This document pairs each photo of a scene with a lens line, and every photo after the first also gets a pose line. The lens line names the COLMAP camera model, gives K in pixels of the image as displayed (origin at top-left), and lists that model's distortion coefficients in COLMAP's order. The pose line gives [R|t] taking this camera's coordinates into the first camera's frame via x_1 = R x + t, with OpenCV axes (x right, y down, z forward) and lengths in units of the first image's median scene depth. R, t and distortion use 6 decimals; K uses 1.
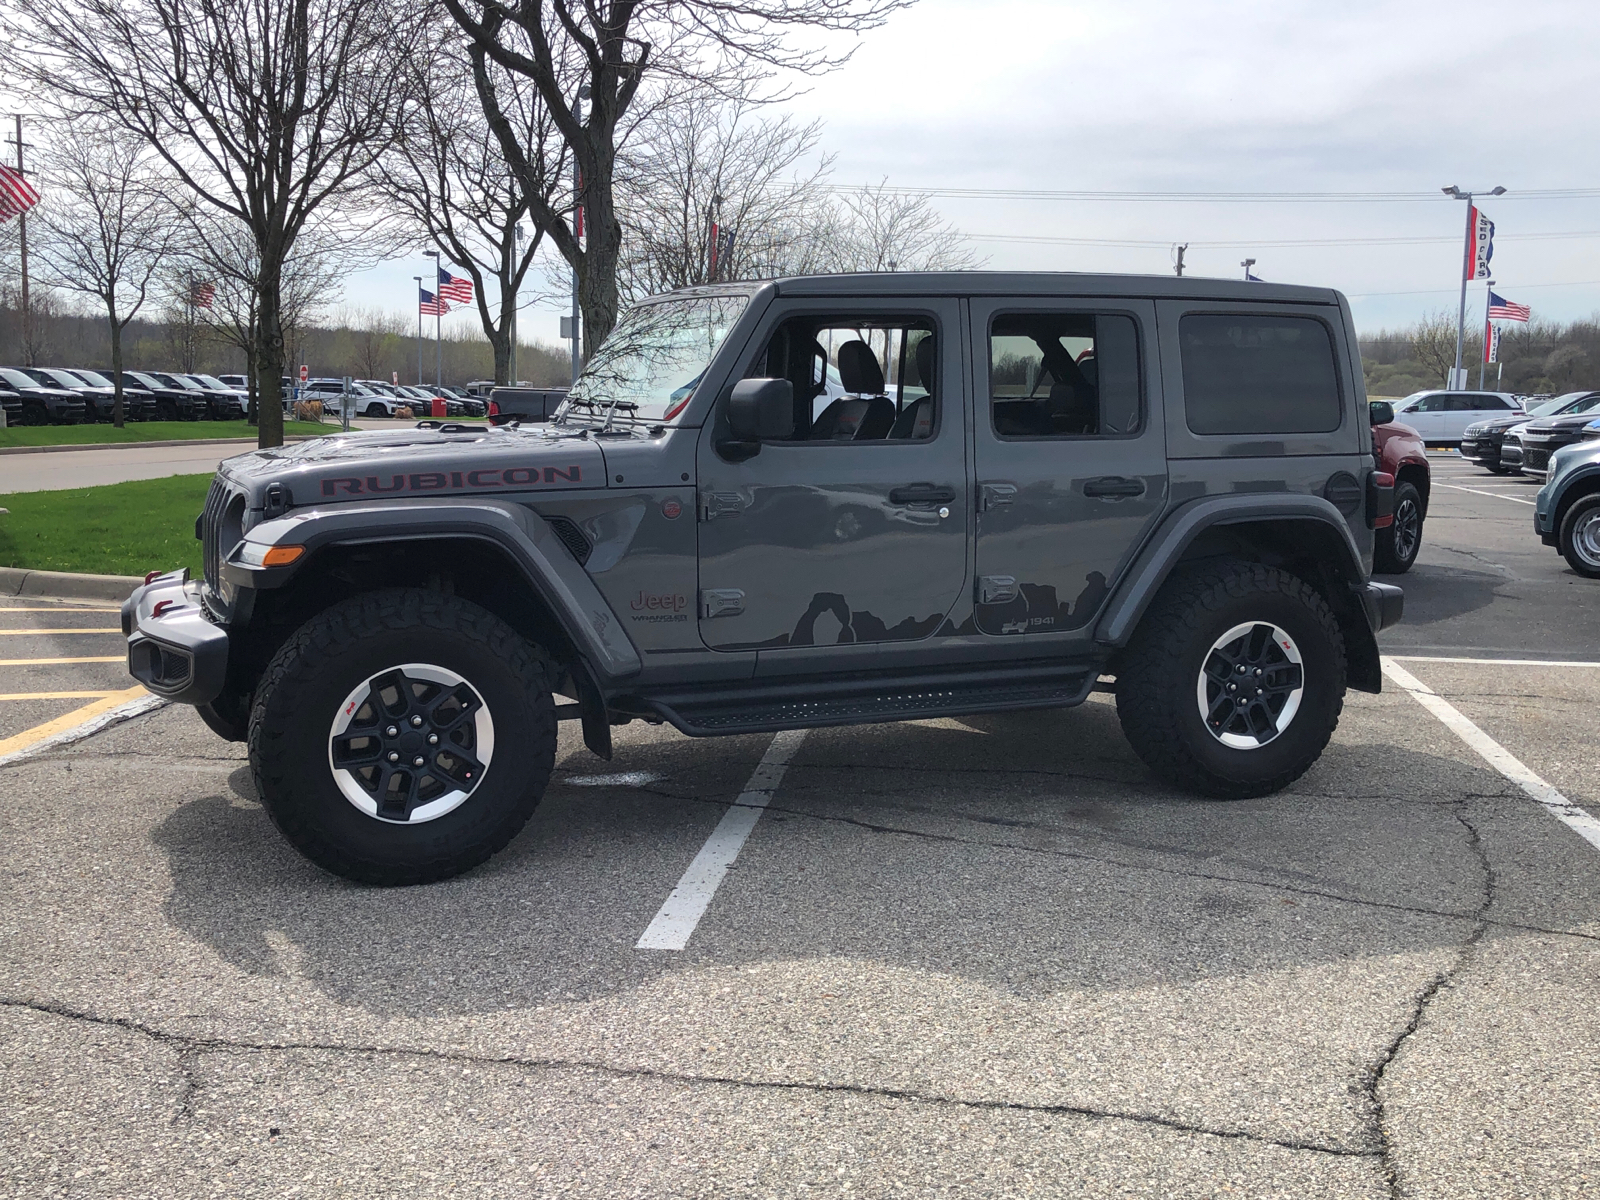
lens RADIAL K [[1628.5, 0, 797.4], [0, 1628.5, 564.0], [0, 0, 1]] dist [0.131704, -0.389869]
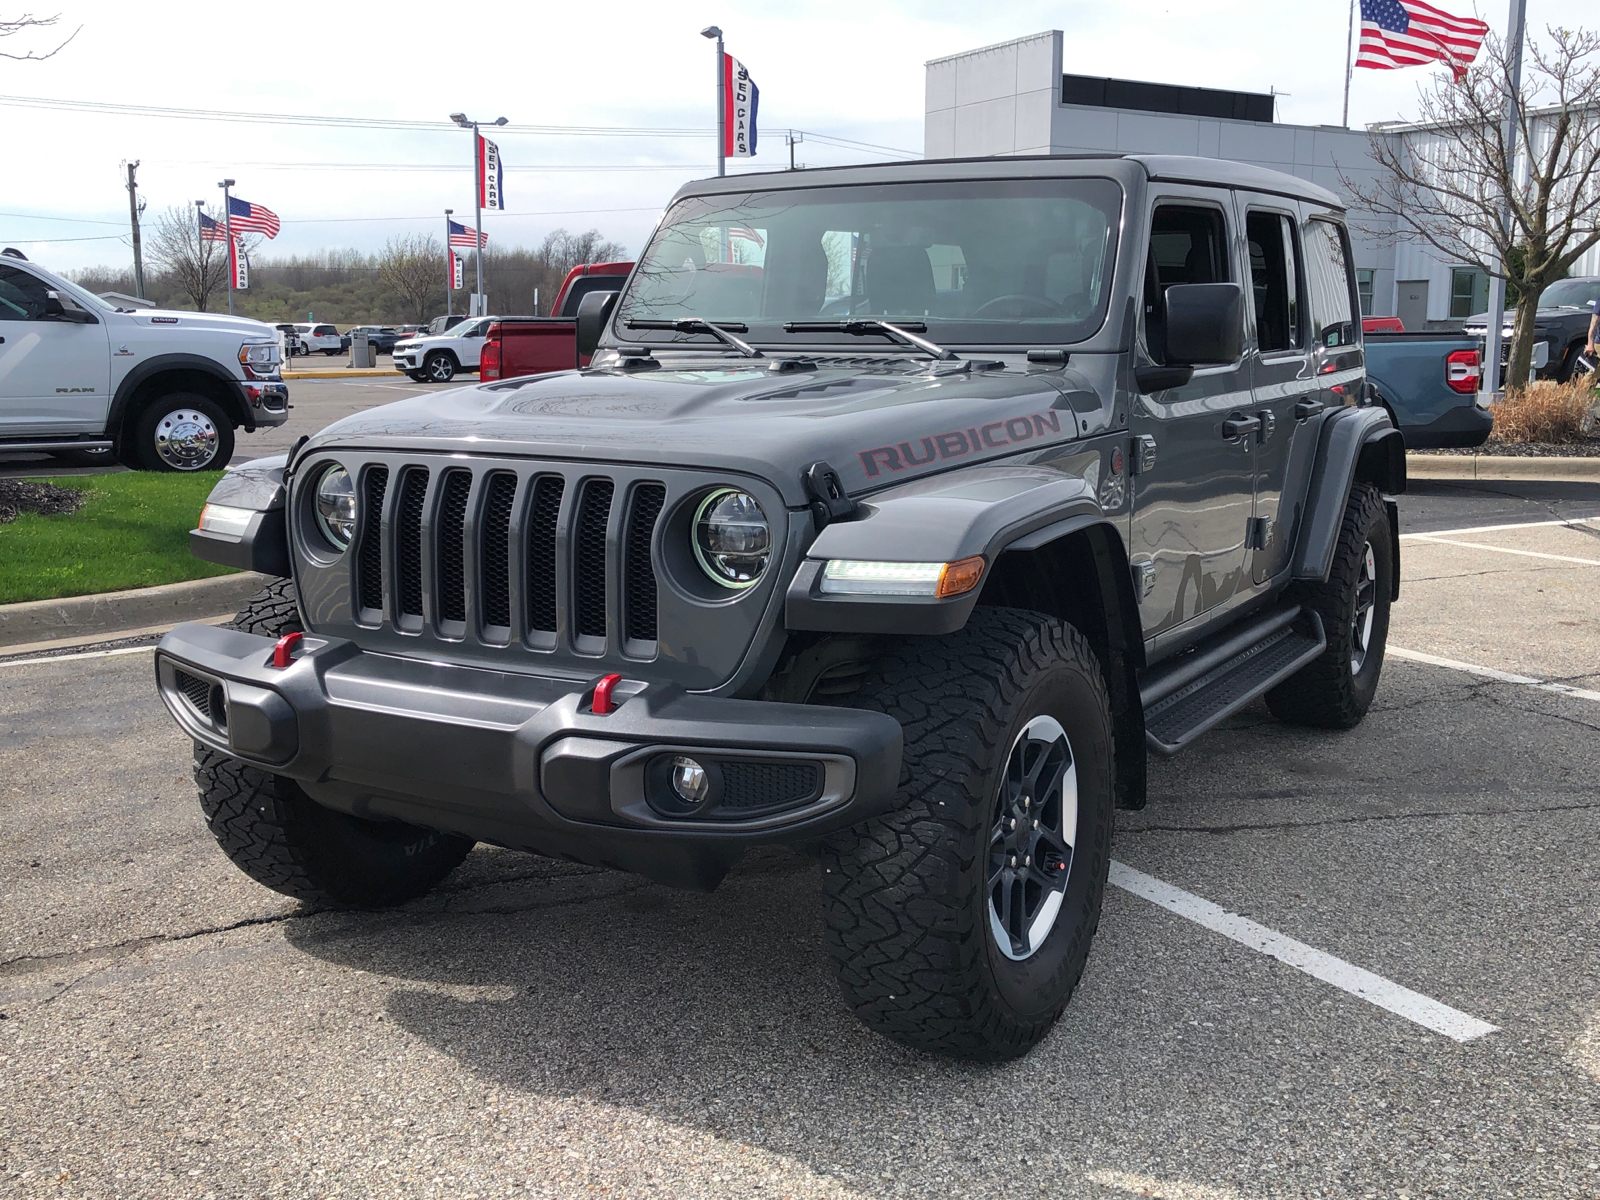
lens RADIAL K [[1628.5, 0, 797.4], [0, 1628.5, 564.0], [0, 0, 1]] dist [0.131704, -0.389869]
pose [[0.802364, -0.103293, 0.587828, -0.581924], [0.077824, 0.994608, 0.068545, -0.045291], [-0.591739, -0.009251, 0.806077, 0.431521]]
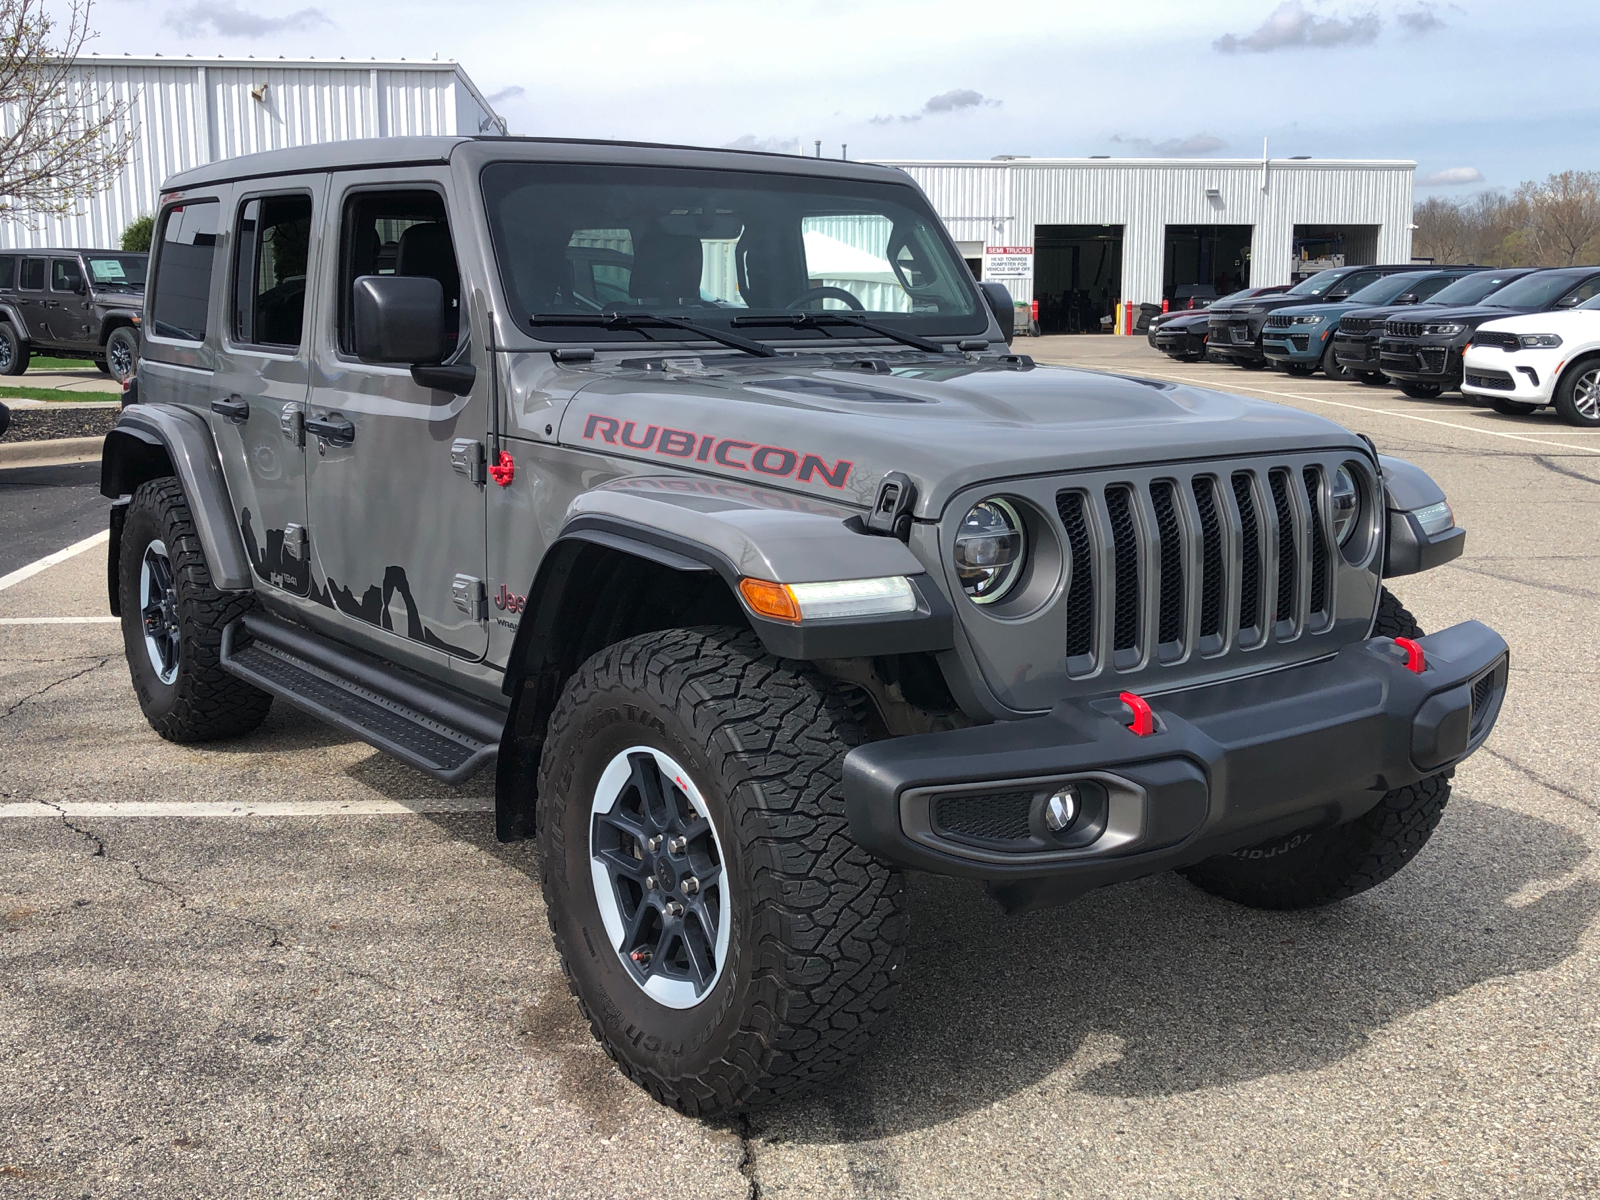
lens RADIAL K [[1628.5, 0, 797.4], [0, 1628.5, 564.0], [0, 0, 1]] dist [0.131704, -0.389869]
pose [[-0.231898, -0.171337, 0.957532, -0.820753], [0.104077, 0.974345, 0.199551, -0.139500], [-0.967156, 0.145932, -0.208116, 1.182299]]
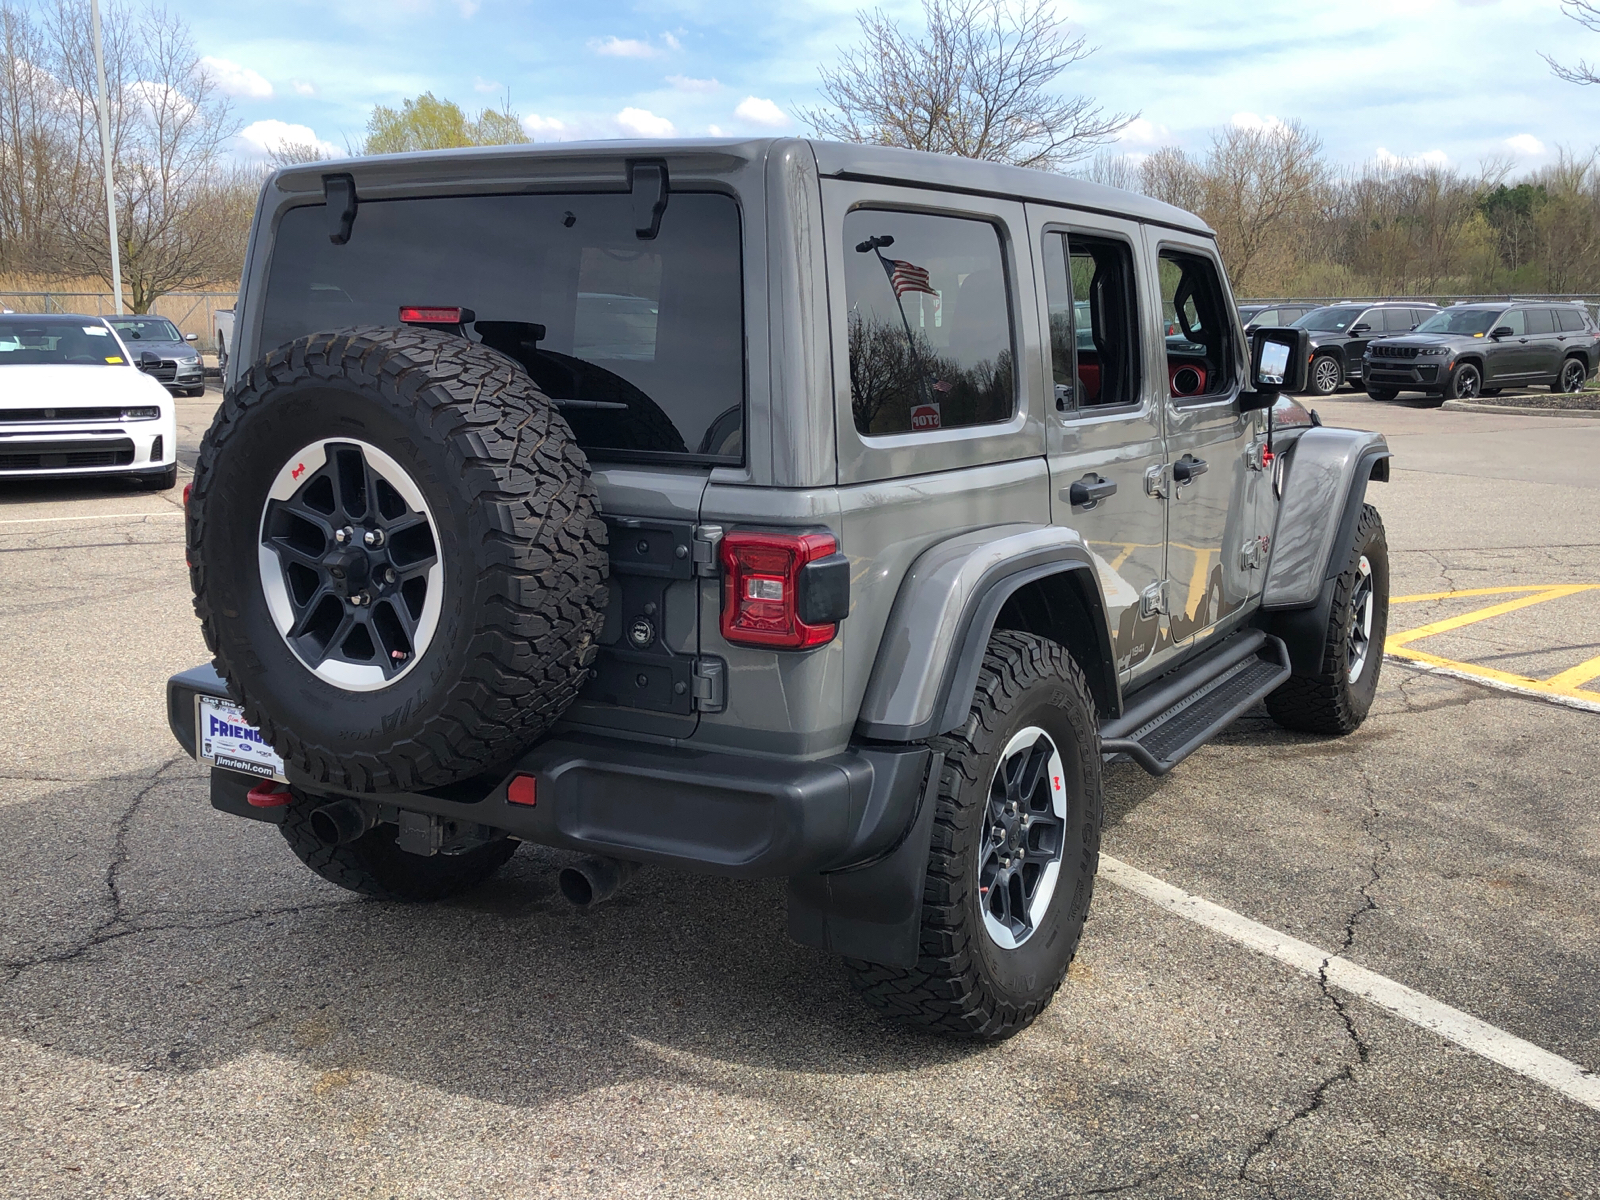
lens RADIAL K [[1643.7, 0, 803.3], [0, 1643.7, 563.0], [0, 0, 1]] dist [0.016246, -0.007675]
pose [[-0.816118, 0.072175, -0.573360, 0.573279], [-0.080938, 0.968114, 0.237074, -0.202092], [0.572189, 0.239887, -0.784254, 1.753485]]
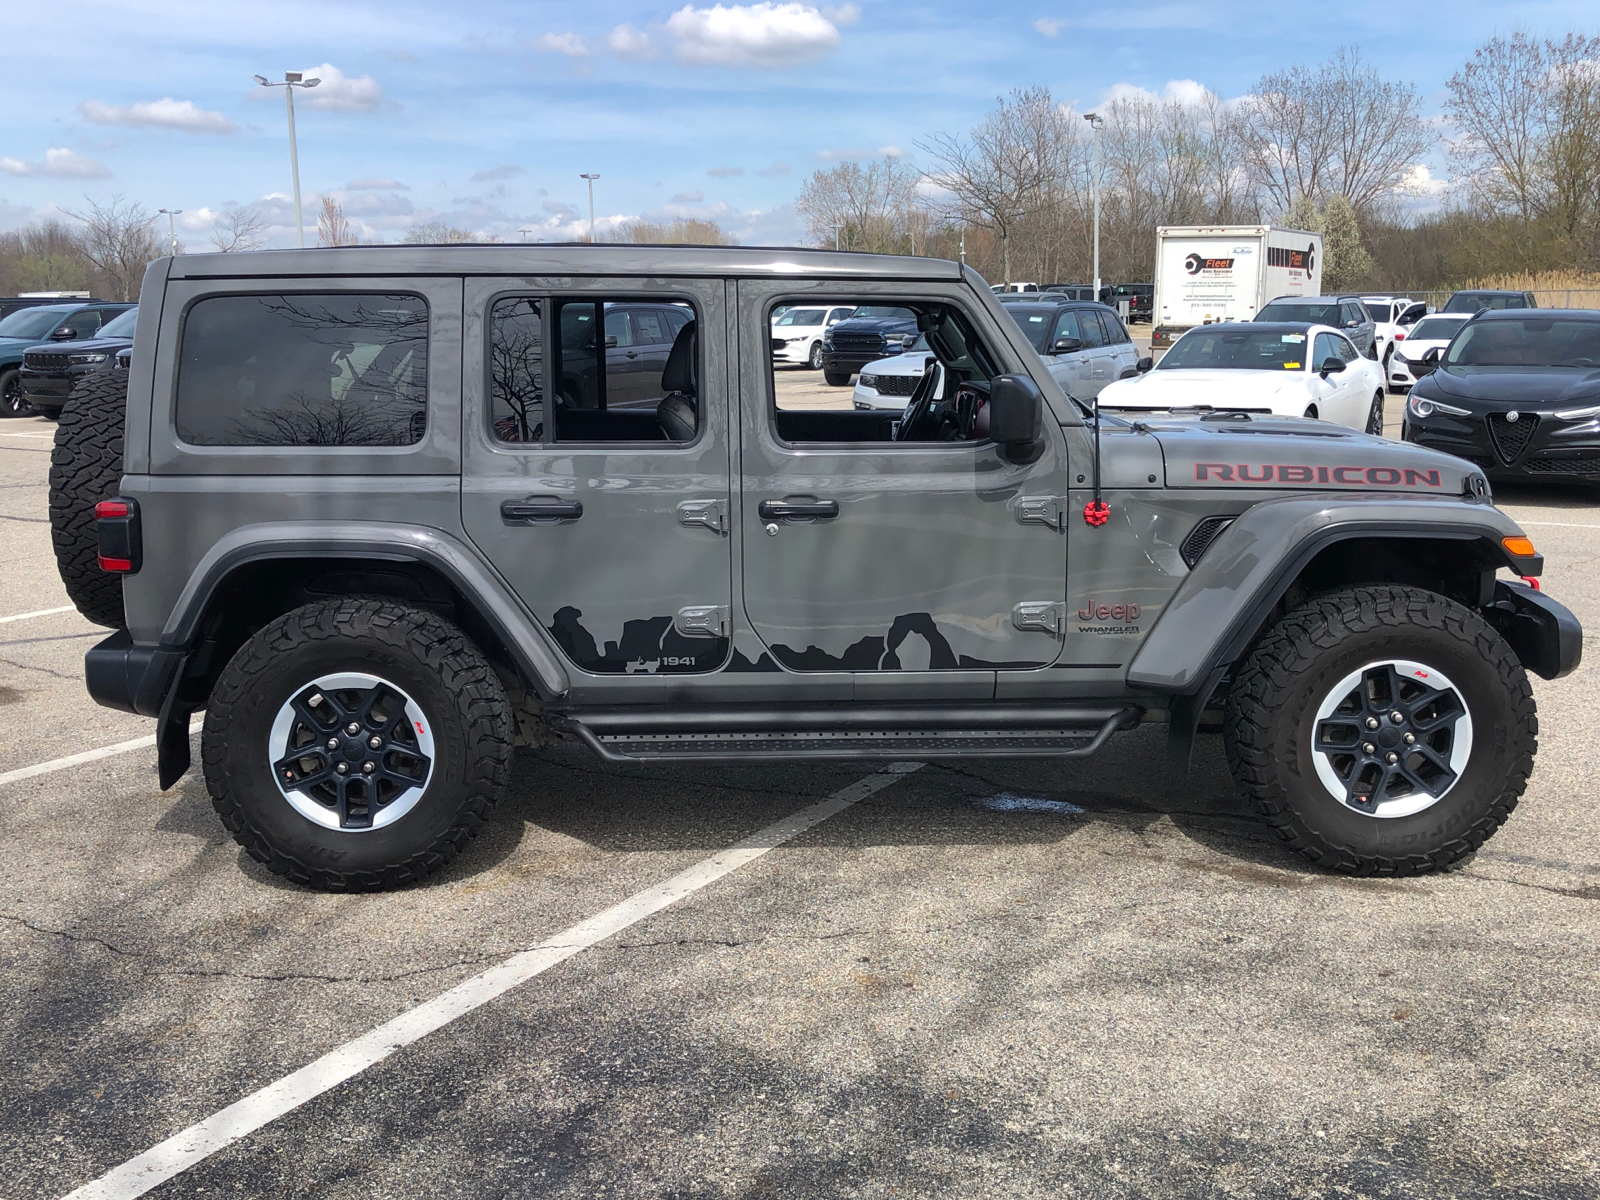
lens RADIAL K [[1628.5, 0, 797.4], [0, 1628.5, 564.0], [0, 0, 1]] dist [0.131704, -0.389869]
pose [[-0.924315, -0.060842, 0.376750, -0.358406], [0.043701, 0.963842, 0.262868, -0.264440], [-0.379120, 0.259437, -0.888234, 1.972018]]
